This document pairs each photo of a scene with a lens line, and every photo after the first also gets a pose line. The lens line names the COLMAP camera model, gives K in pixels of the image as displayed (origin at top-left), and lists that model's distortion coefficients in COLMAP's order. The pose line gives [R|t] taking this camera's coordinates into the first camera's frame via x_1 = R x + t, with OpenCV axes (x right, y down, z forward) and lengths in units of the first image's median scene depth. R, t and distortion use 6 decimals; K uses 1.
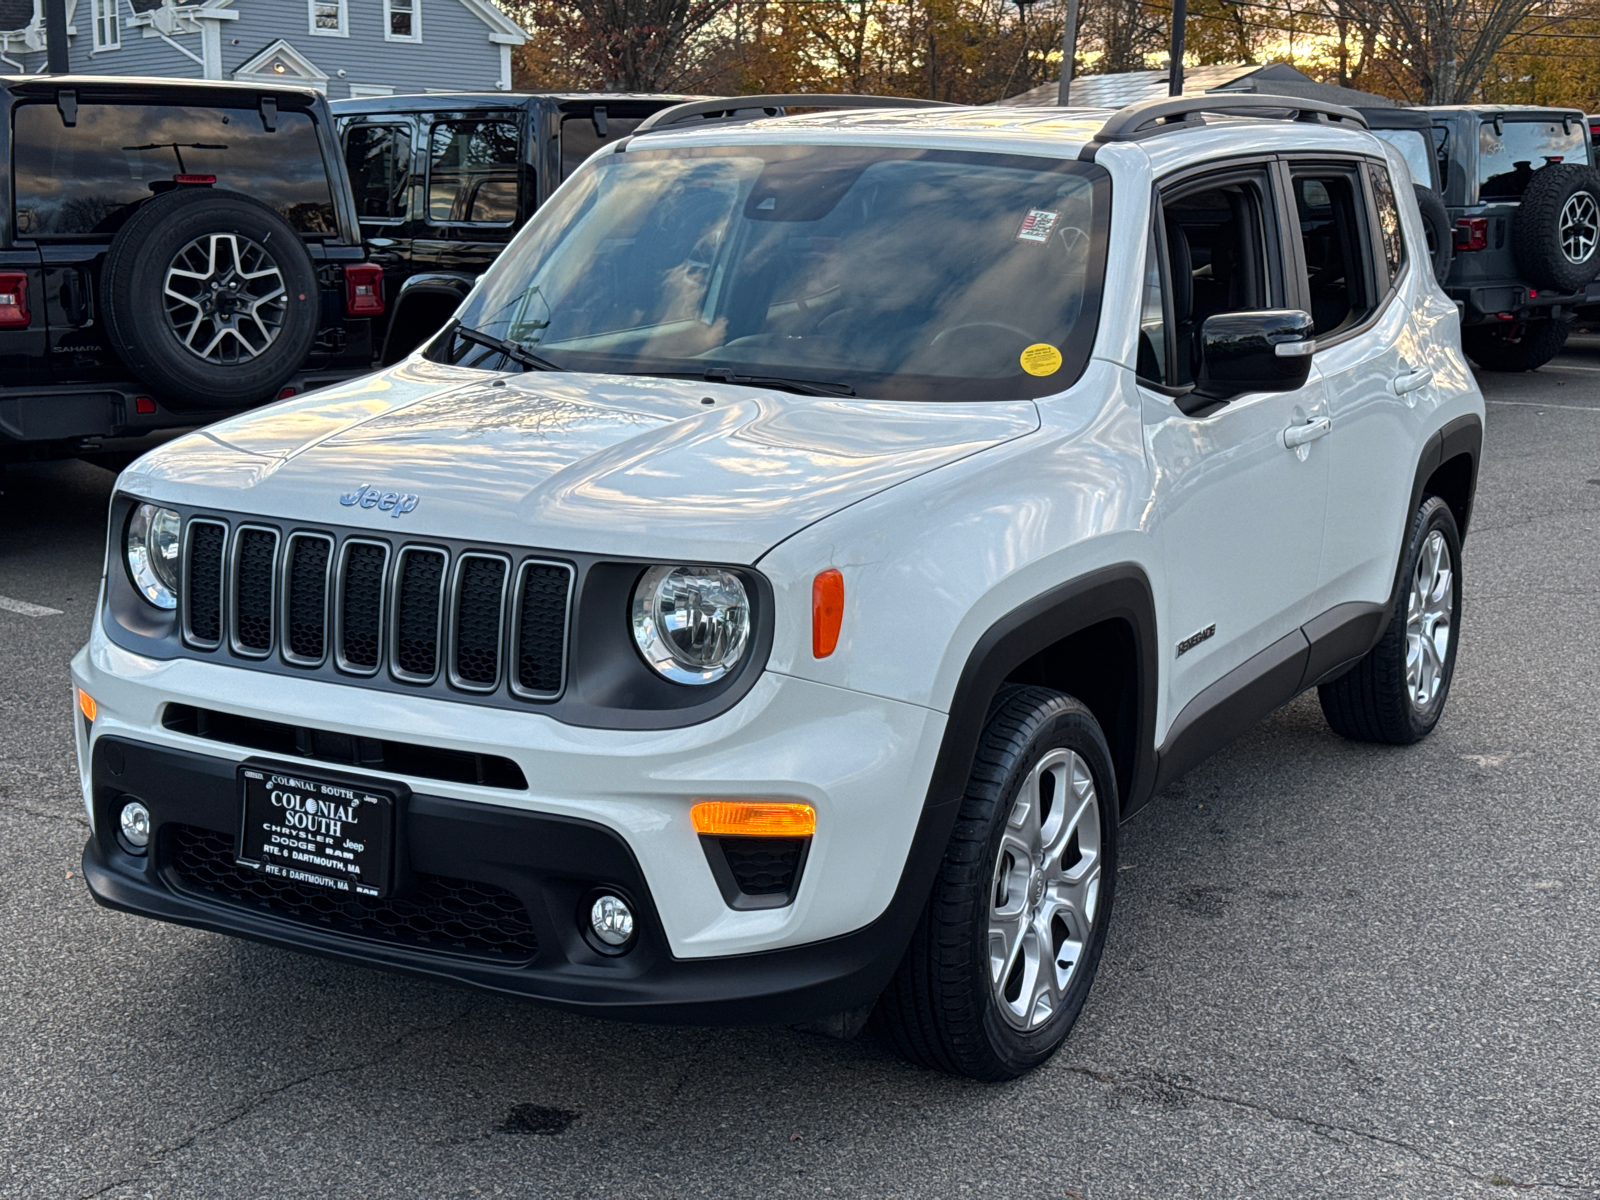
lens RADIAL K [[2186.4, 0, 808.0], [0, 2186.4, 601.9], [0, 0, 1]] dist [0.089753, 0.000000]
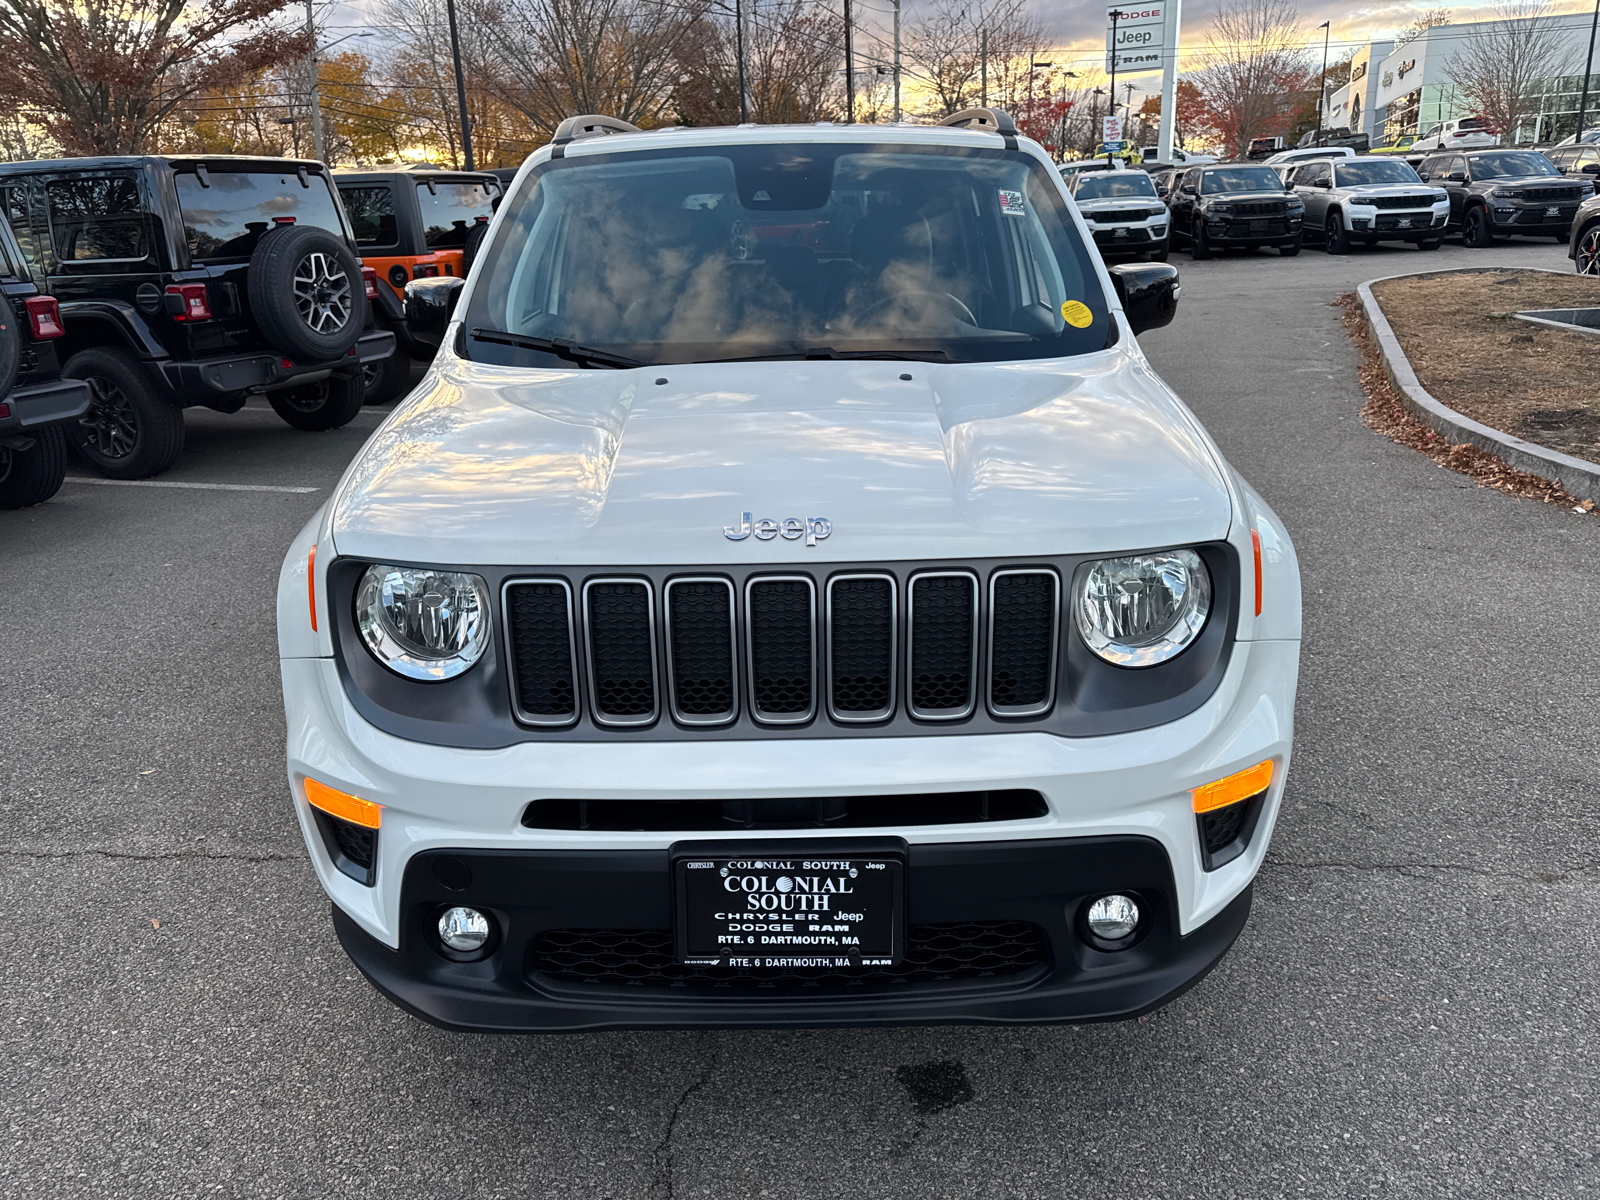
lens RADIAL K [[1134.7, 0, 798.4], [0, 1134.7, 607.3], [0, 0, 1]] dist [0.041231, -0.037646]
pose [[0.878099, -0.189617, 0.439303, -0.360461], [0.129906, 0.978116, 0.162523, -0.080493], [-0.460506, -0.085643, 0.883515, 0.543995]]
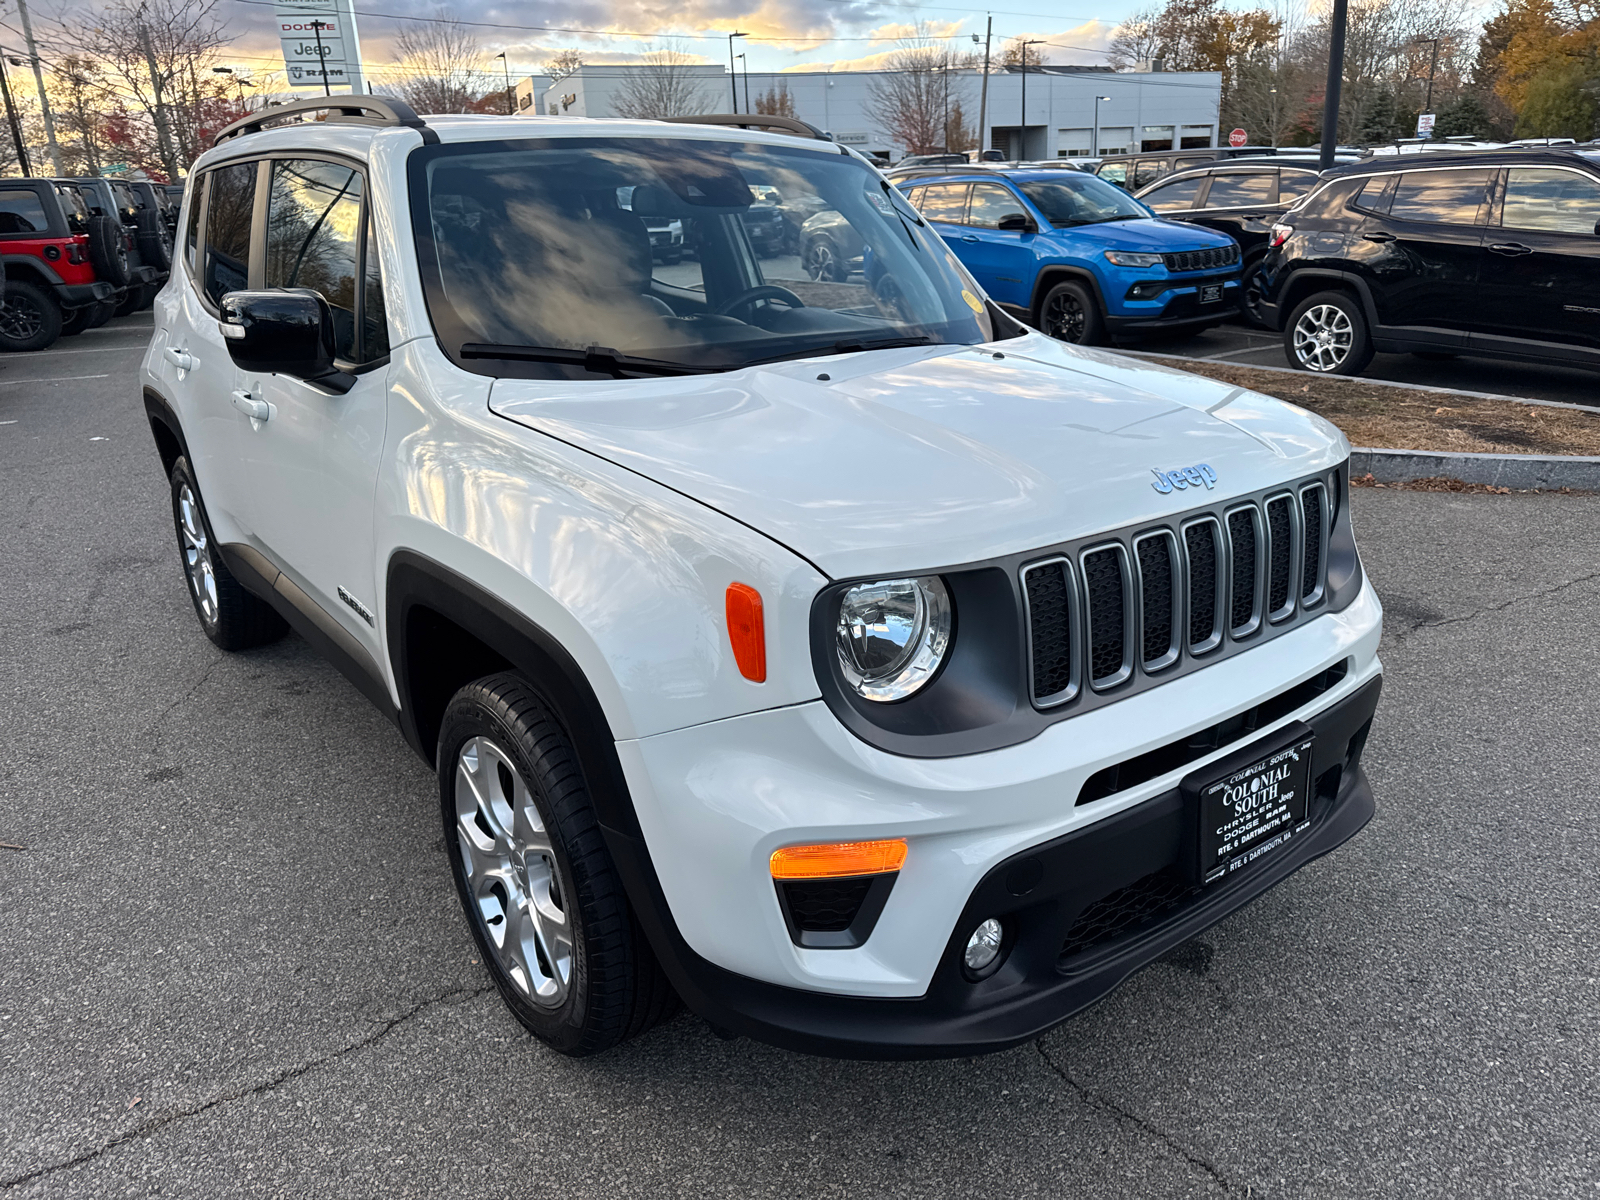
lens RADIAL K [[1162.6, 0, 810.9], [0, 1162.6, 607.9], [0, 0, 1]] dist [0.015341, -0.018247]
pose [[0.393188, -0.316671, 0.863205, -0.665809], [0.206387, 0.945259, 0.252764, -0.143935], [-0.895996, 0.078770, 0.437021, 0.849228]]
